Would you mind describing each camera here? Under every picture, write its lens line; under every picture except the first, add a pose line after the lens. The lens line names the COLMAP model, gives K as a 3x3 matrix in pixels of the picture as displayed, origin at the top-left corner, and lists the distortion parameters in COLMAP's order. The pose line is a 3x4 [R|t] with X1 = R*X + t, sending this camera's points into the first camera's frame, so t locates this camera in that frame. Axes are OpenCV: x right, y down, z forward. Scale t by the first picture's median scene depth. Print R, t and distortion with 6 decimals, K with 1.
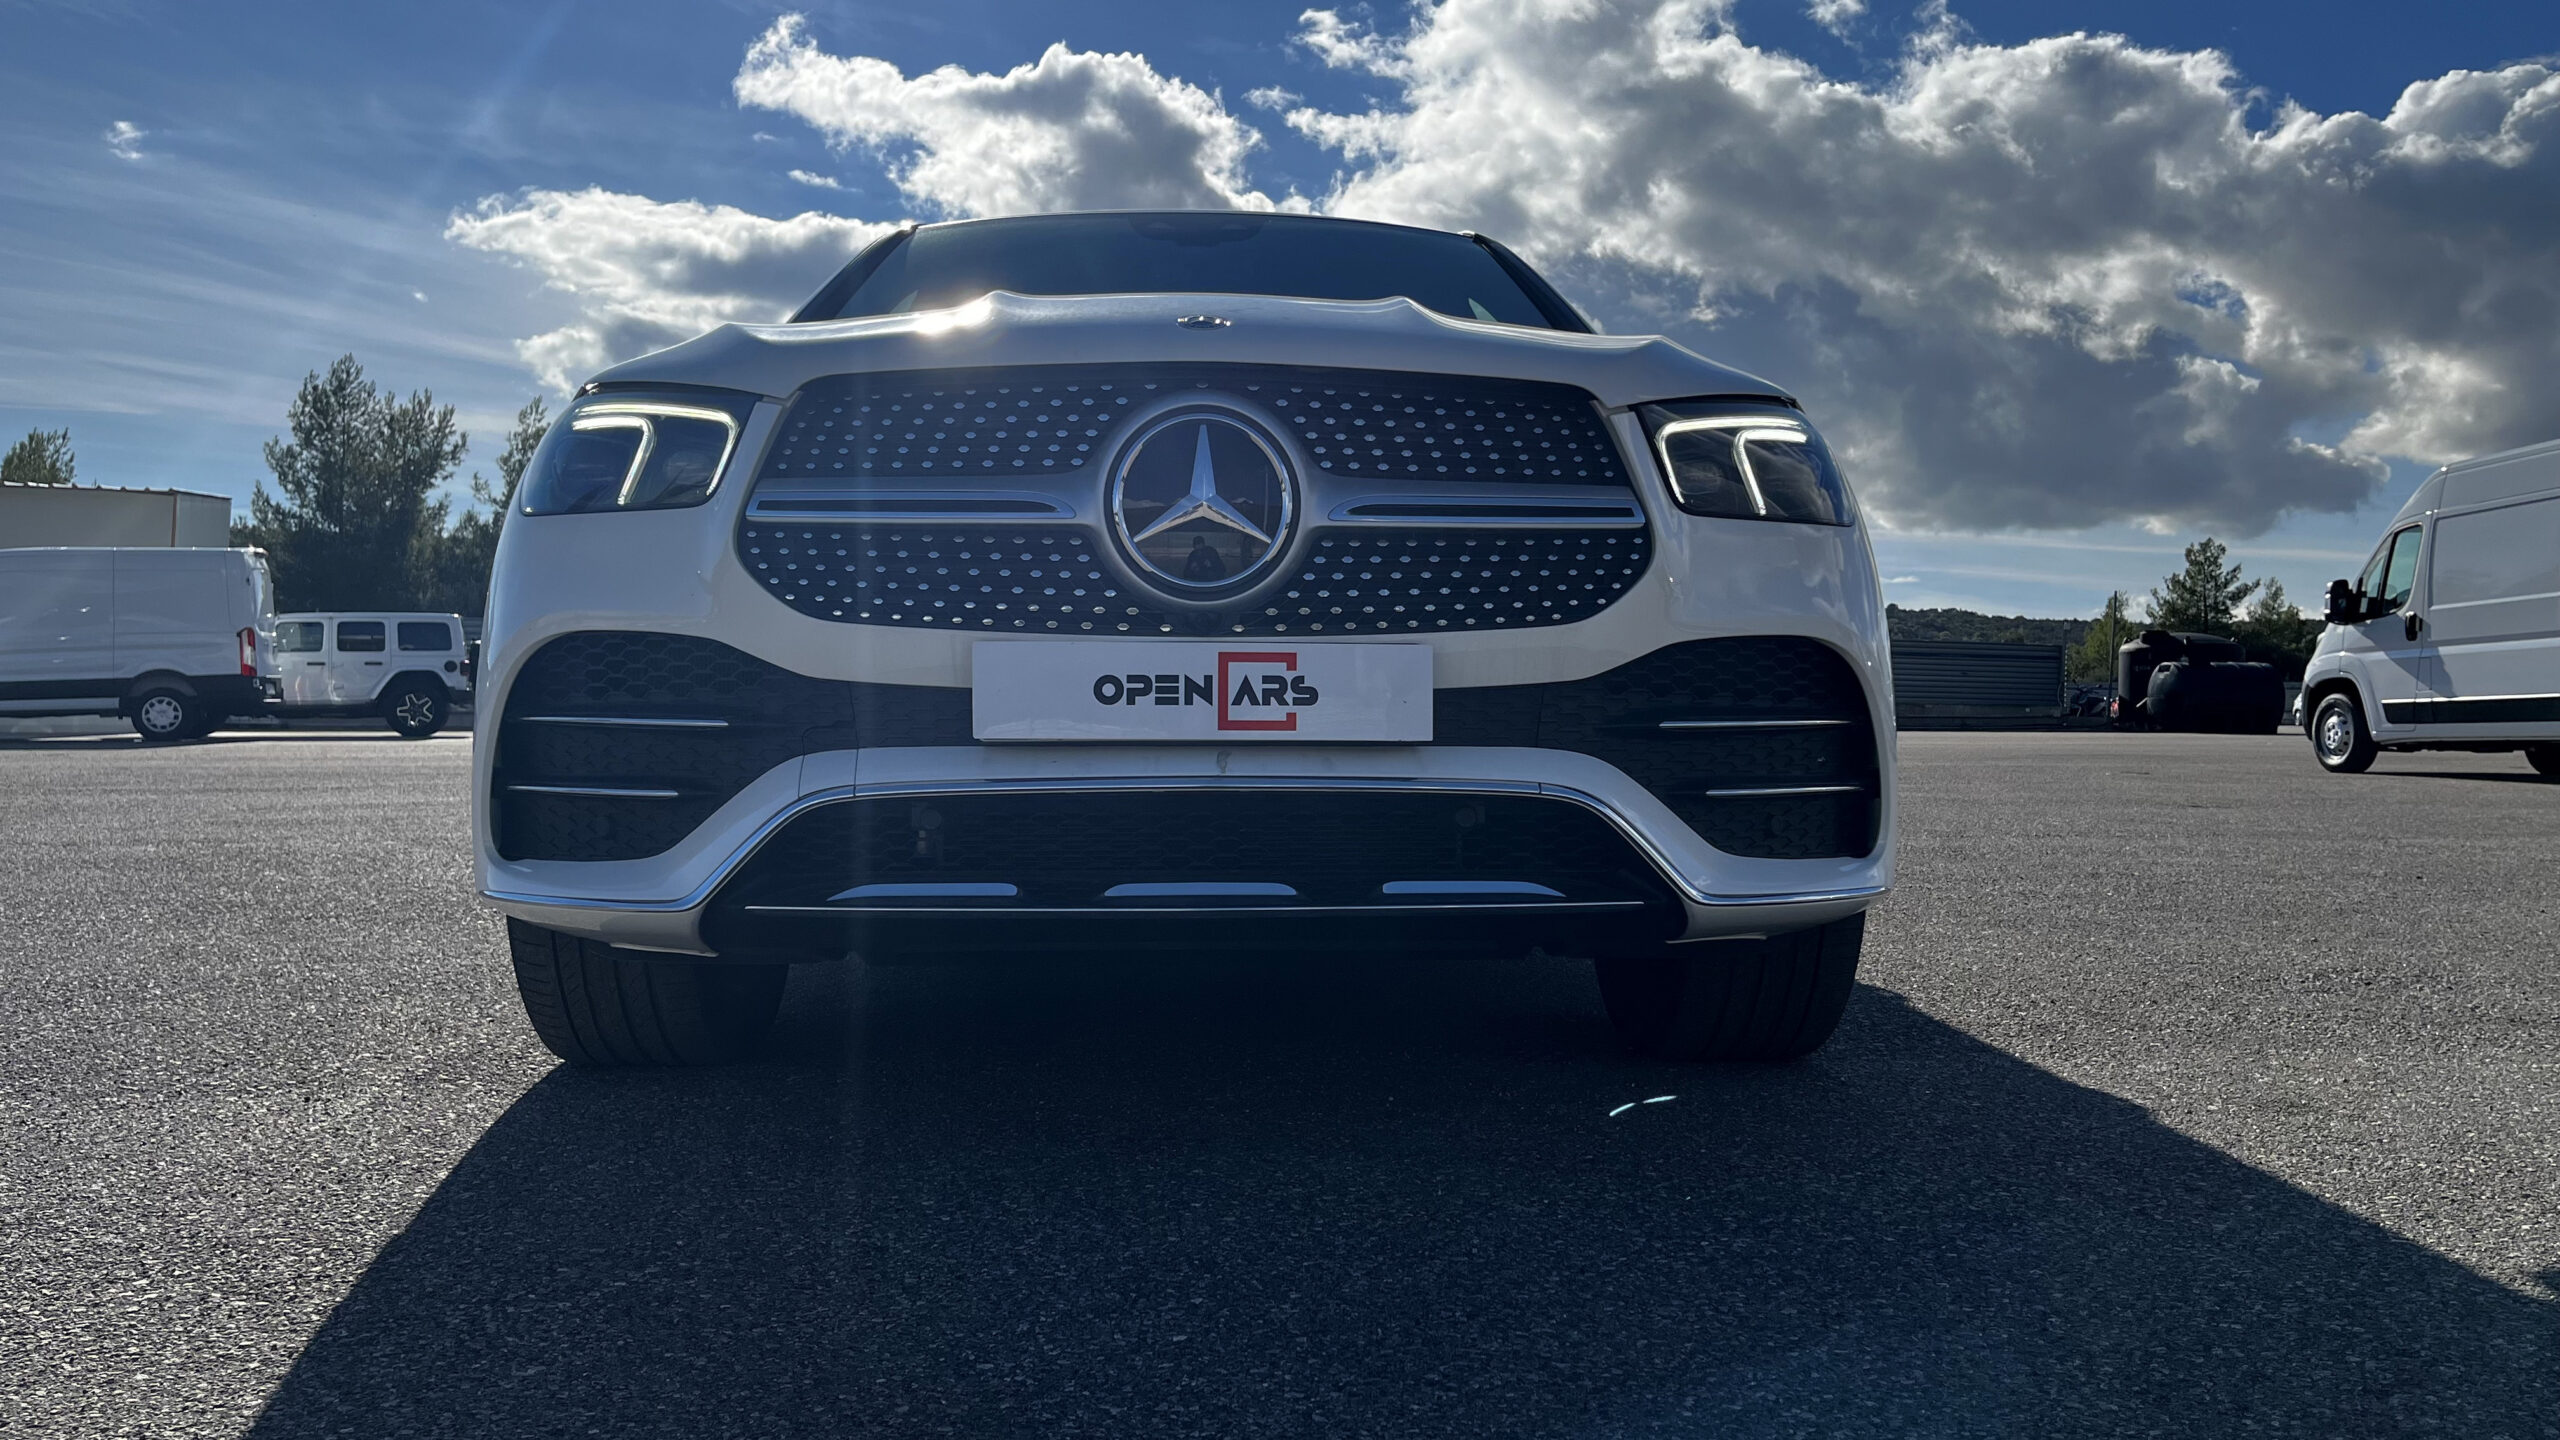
lens RADIAL K [[1936.8, 0, 1288.2], [0, 1936.8, 684.7], [0, 0, 1]] dist [0.057371, -0.079875]
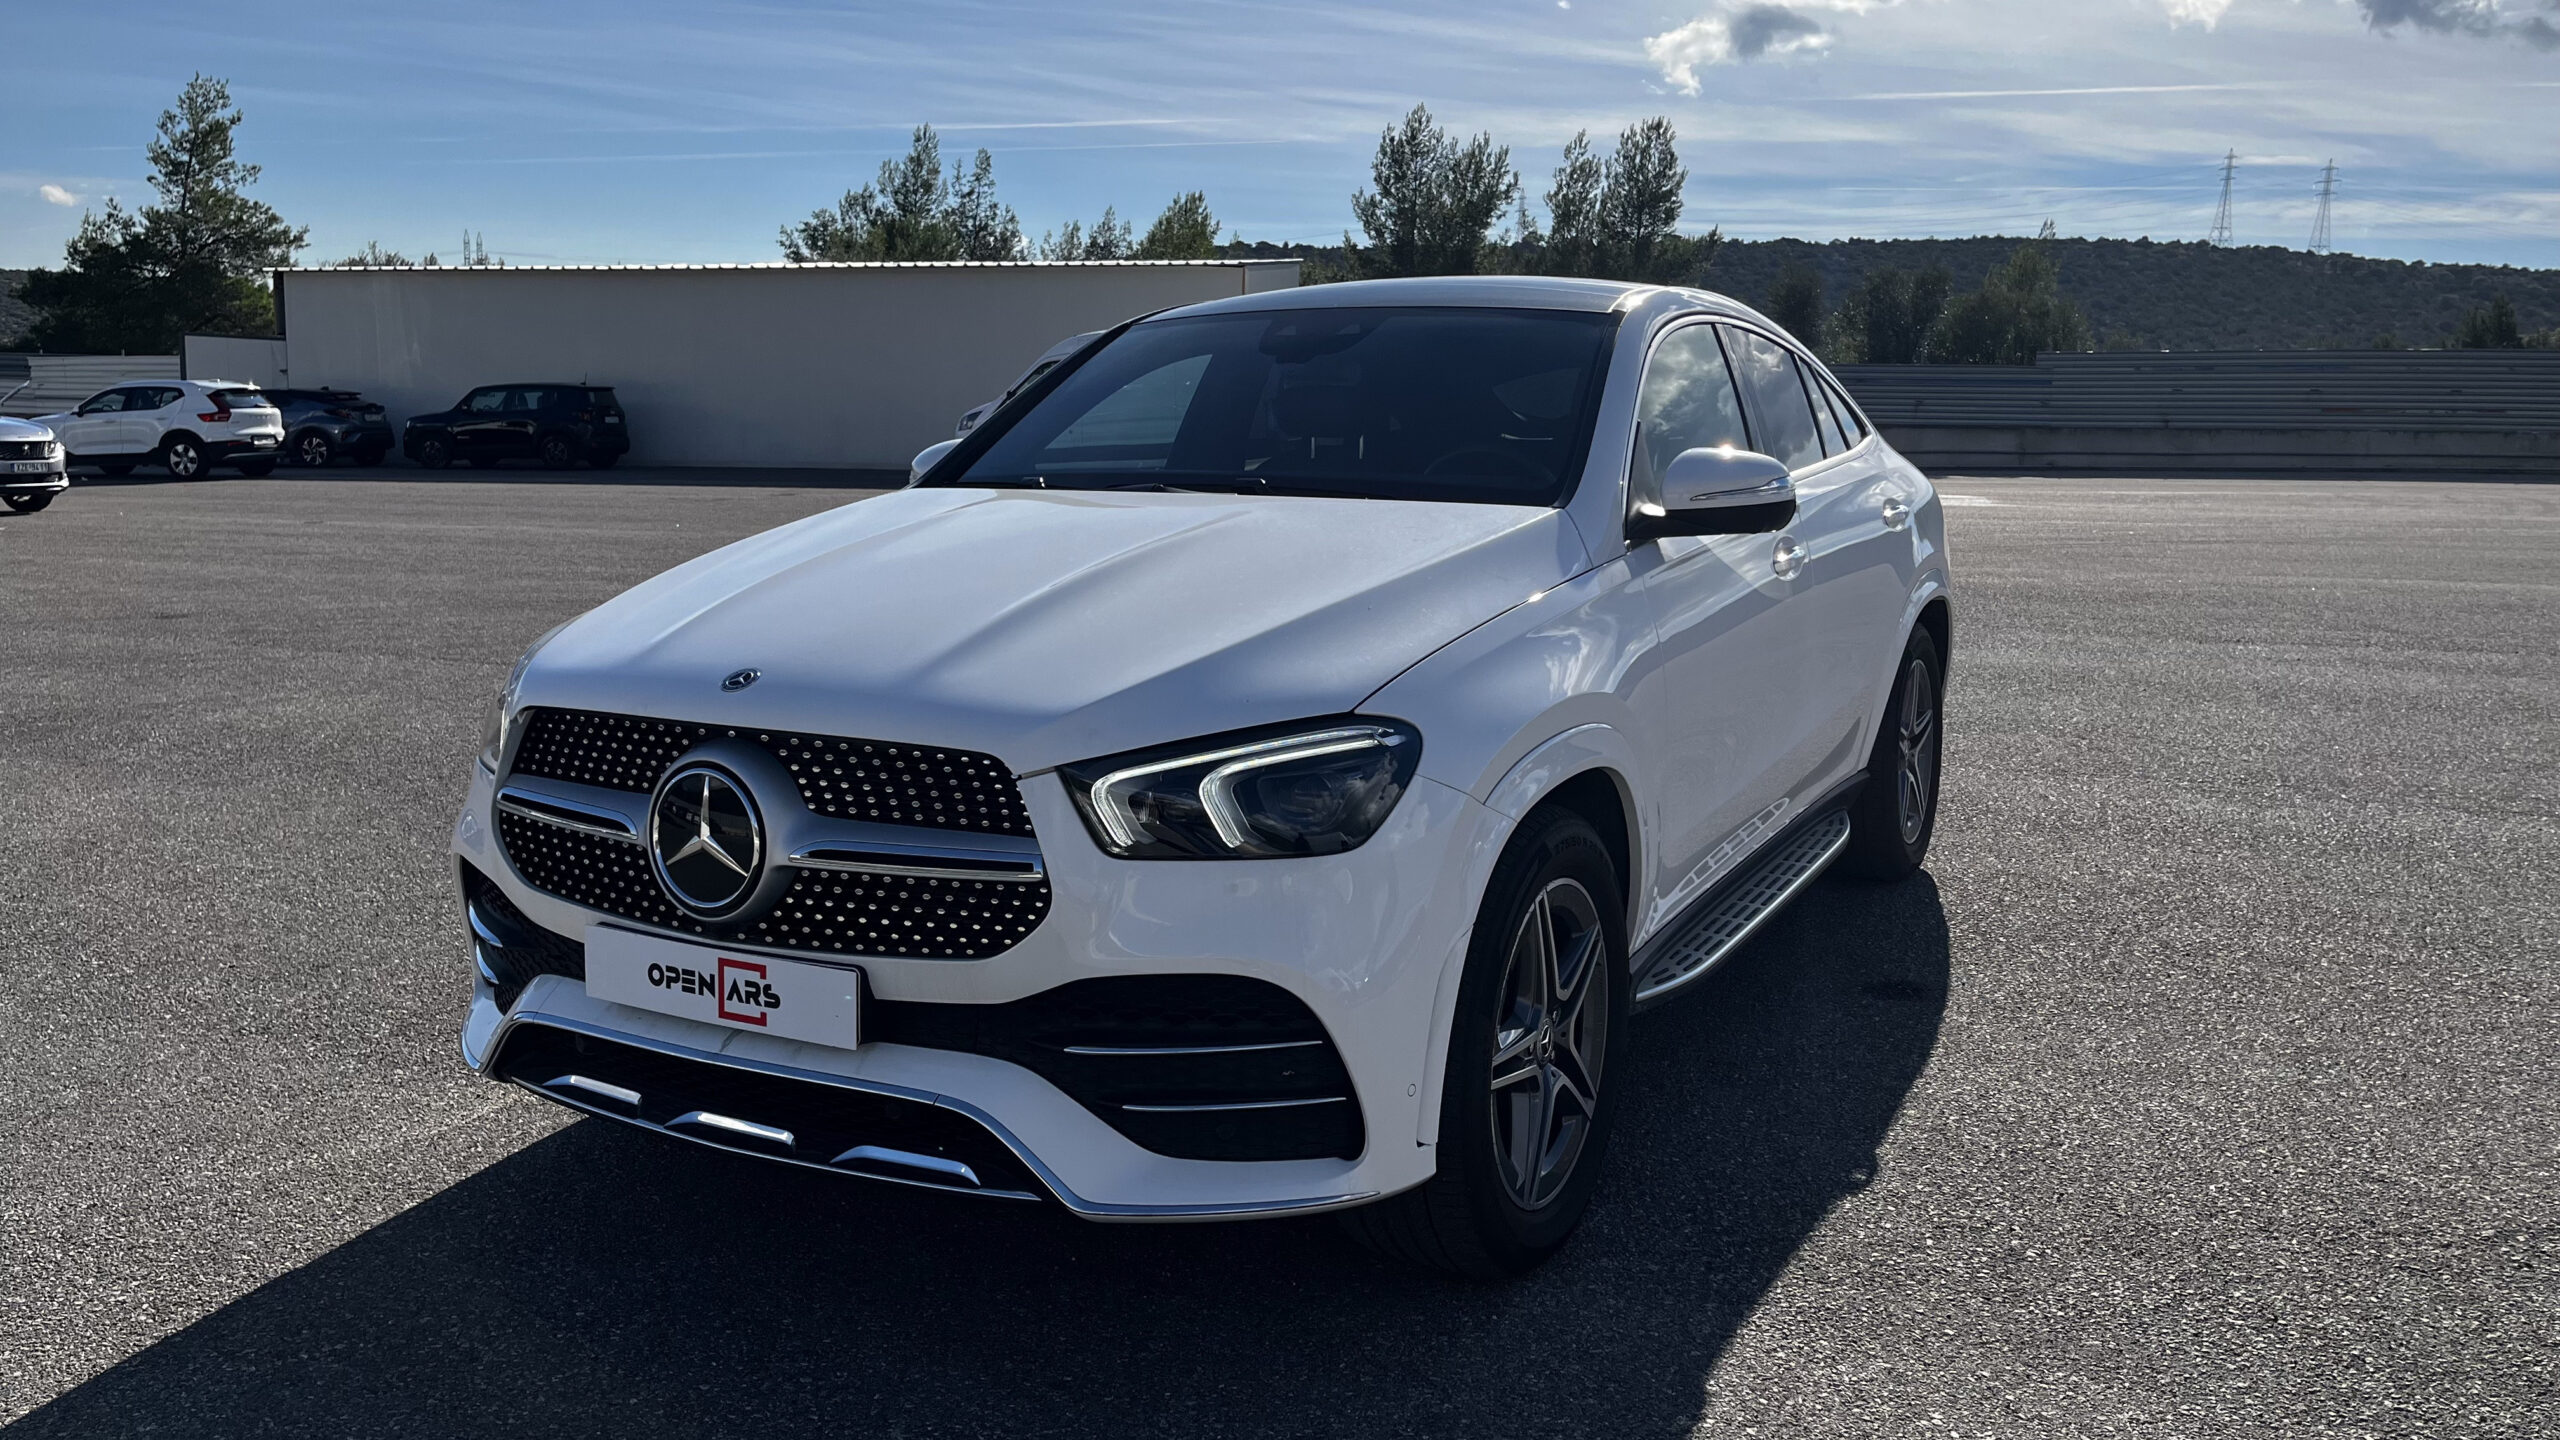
lens RADIAL K [[1936.8, 0, 1288.2], [0, 1936.8, 684.7], [0, 0, 1]] dist [0.057371, -0.079875]
pose [[0.855586, 0.073567, -0.512407, 0.903829], [0.005480, 0.988508, 0.151071, -0.375831], [0.517632, -0.132062, 0.845350, 0.141211]]
